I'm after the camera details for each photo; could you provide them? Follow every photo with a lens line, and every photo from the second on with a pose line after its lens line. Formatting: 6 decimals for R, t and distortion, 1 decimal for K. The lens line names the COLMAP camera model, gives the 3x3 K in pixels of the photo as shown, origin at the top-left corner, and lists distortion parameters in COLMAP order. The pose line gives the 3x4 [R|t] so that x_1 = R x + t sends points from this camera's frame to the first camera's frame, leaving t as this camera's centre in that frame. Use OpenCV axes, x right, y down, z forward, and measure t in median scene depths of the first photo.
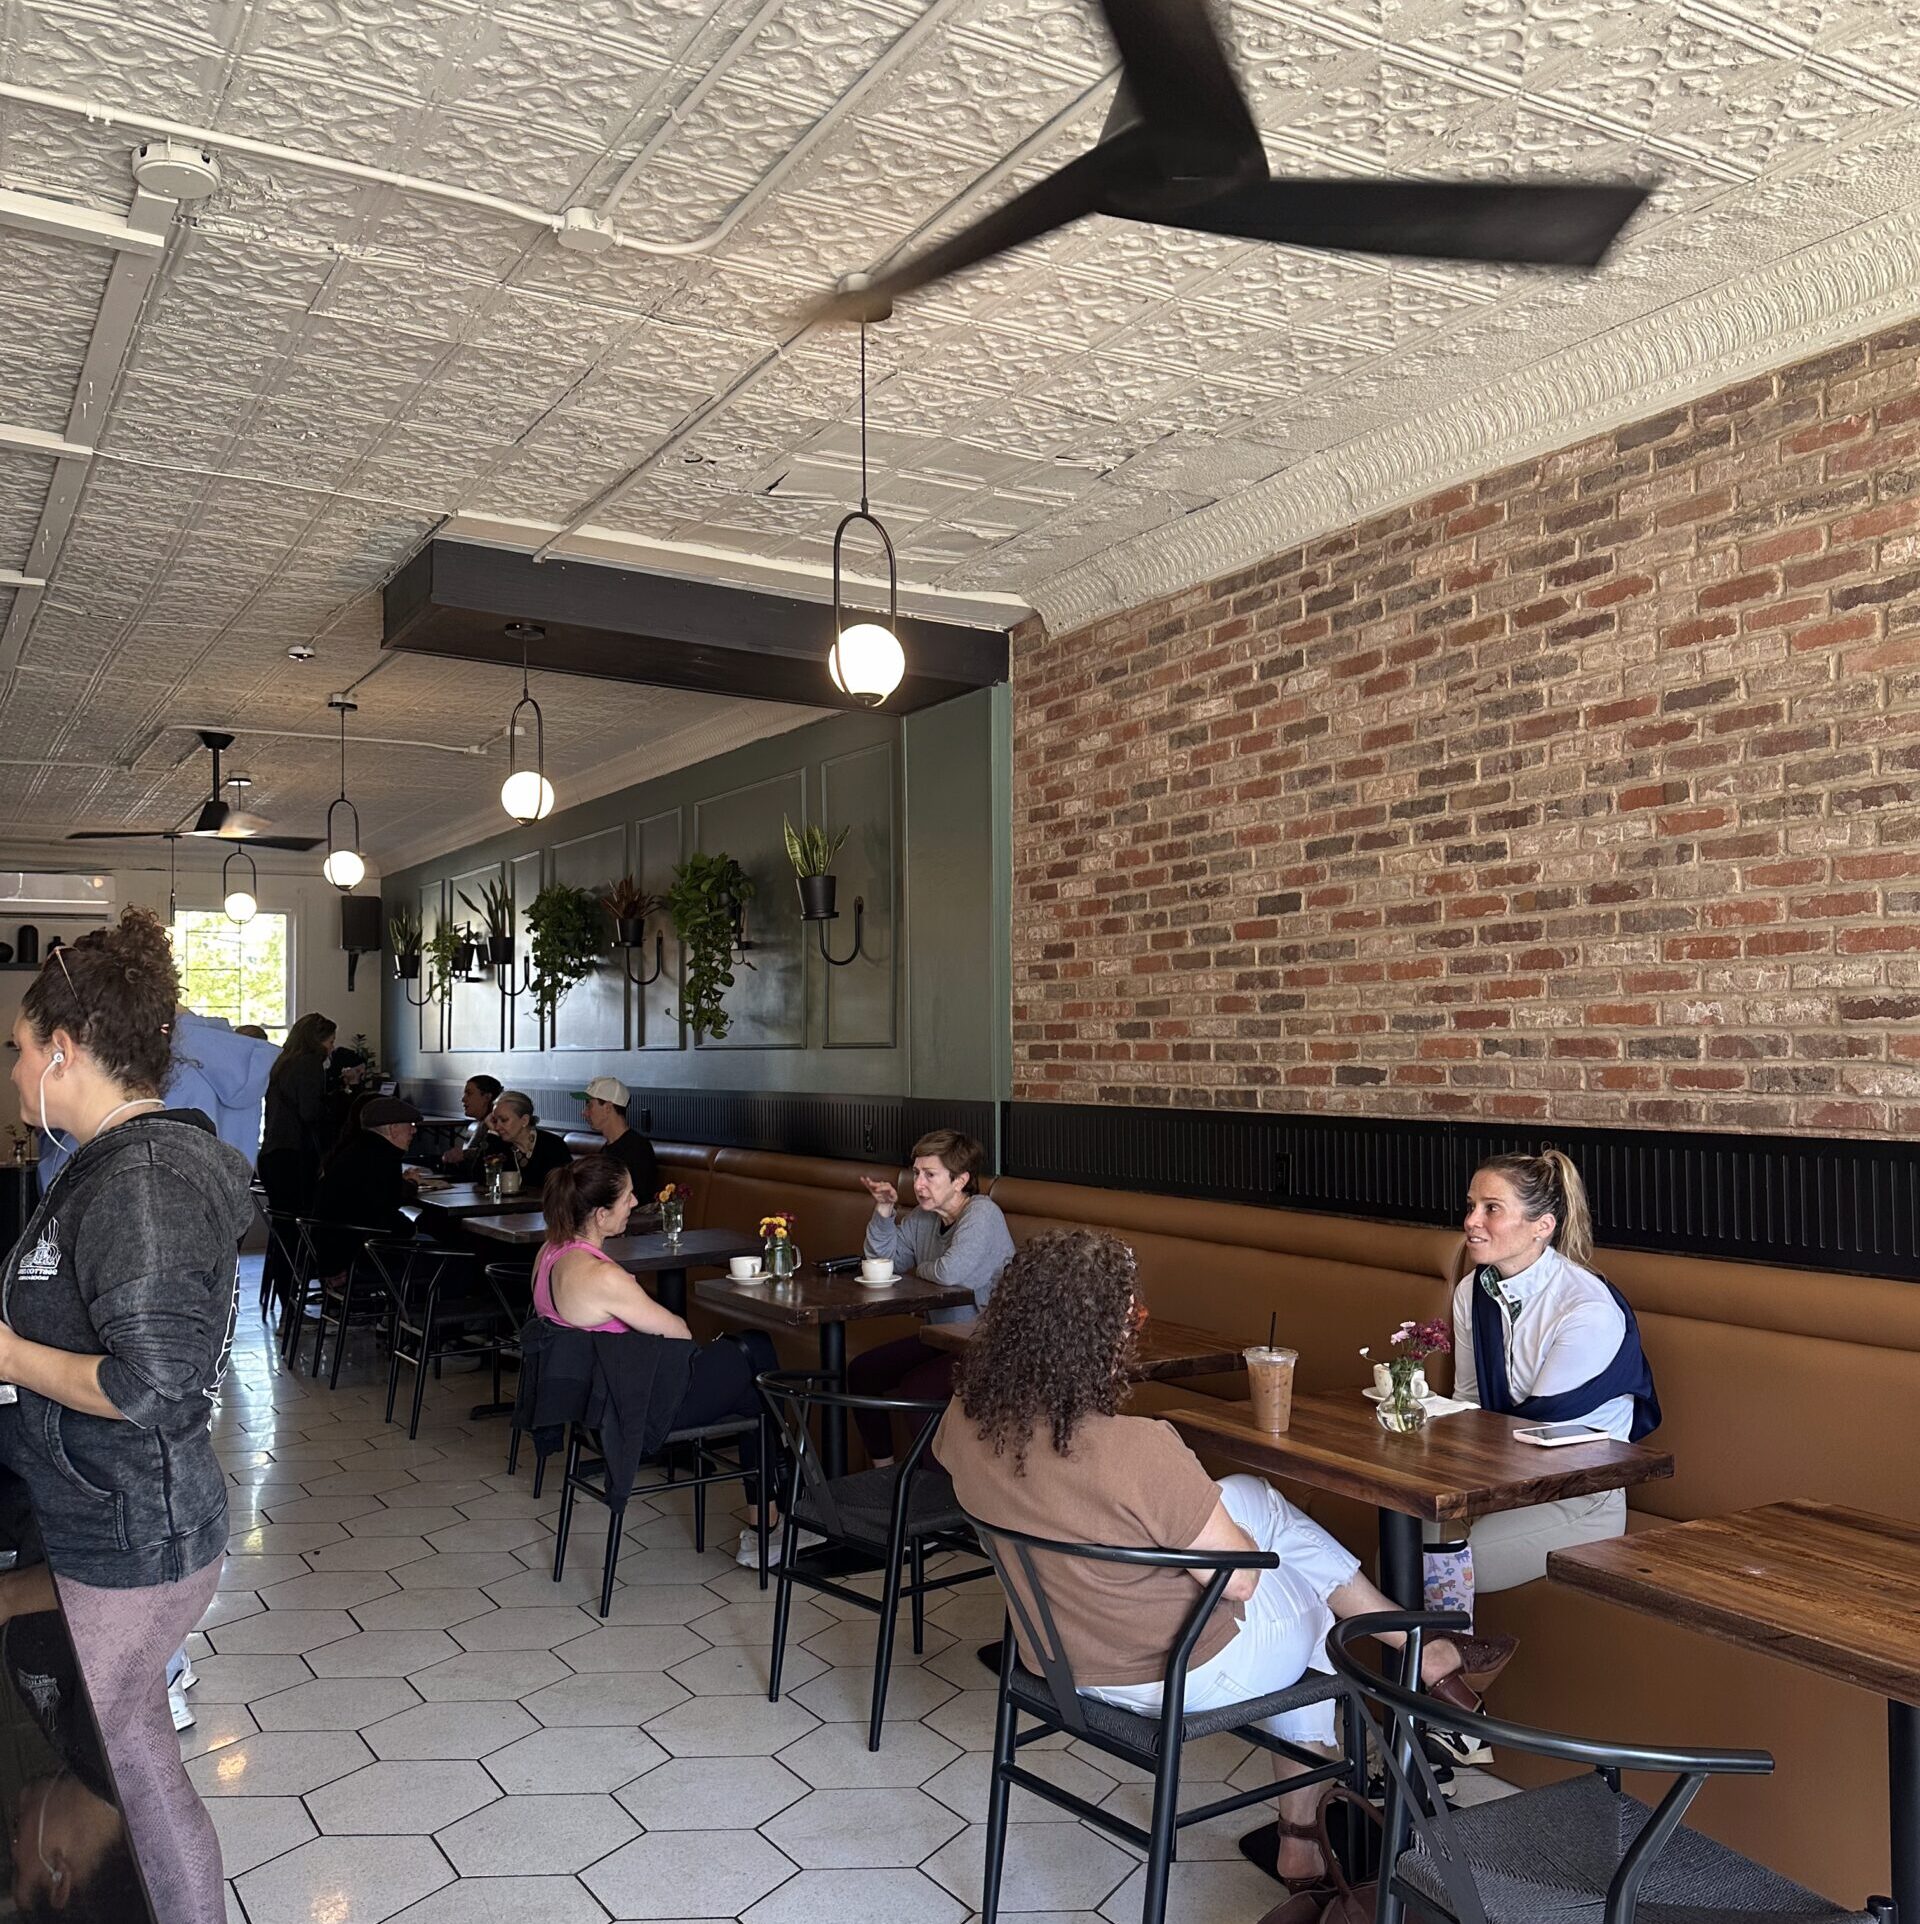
lens RADIAL K [[1734.1, 0, 960.0], [0, 1734.1, 962.0], [0, 0, 1]] dist [-0.009872, -0.020746]
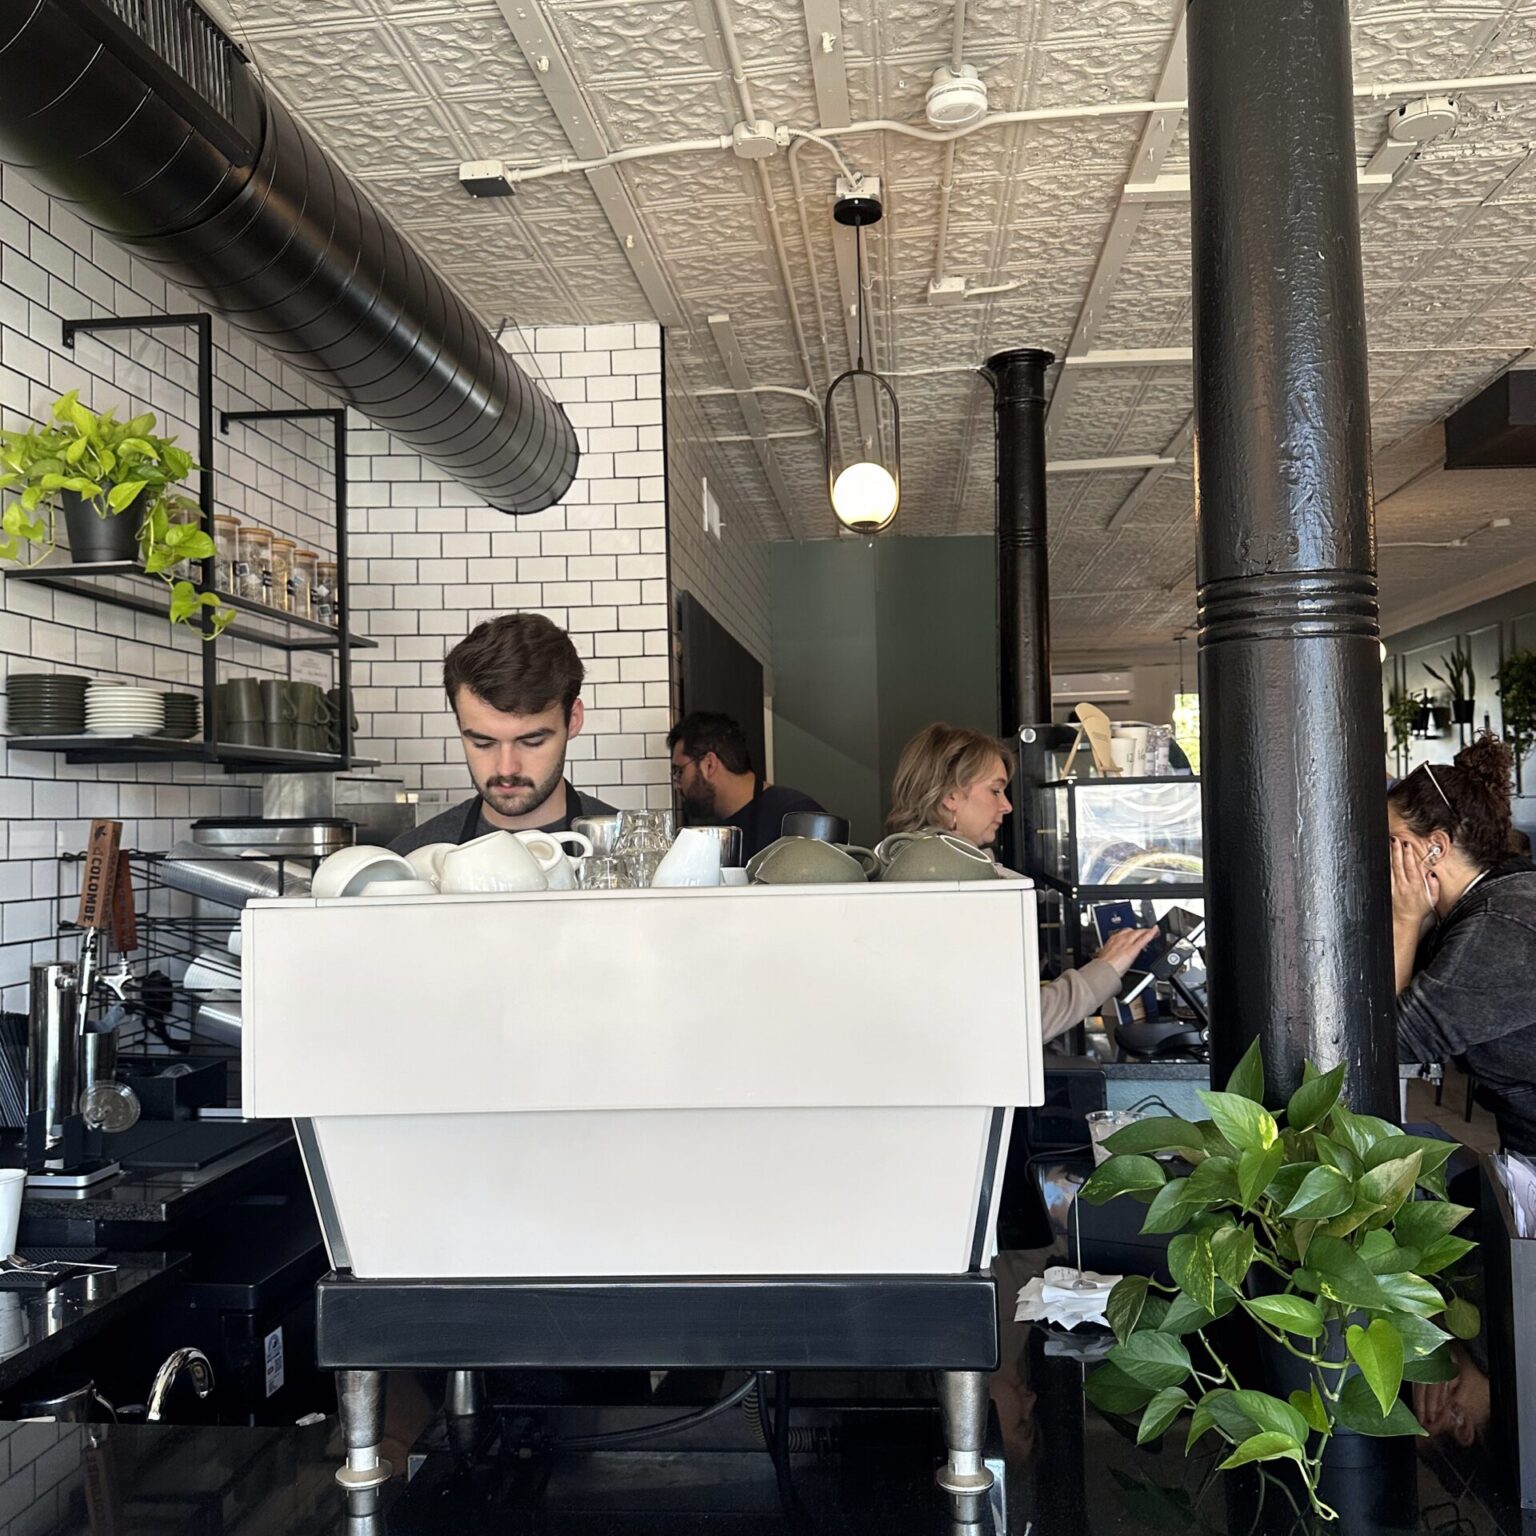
lens RADIAL K [[1384.4, 0, 768.0], [0, 1384.4, 768.0], [0, 0, 1]] dist [-0.009872, -0.020746]
pose [[0.791939, -0.032068, -0.609757, -0.138133], [0.050297, 0.998652, 0.012804, -0.008179], [0.608525, -0.040810, 0.792485, -0.076201]]
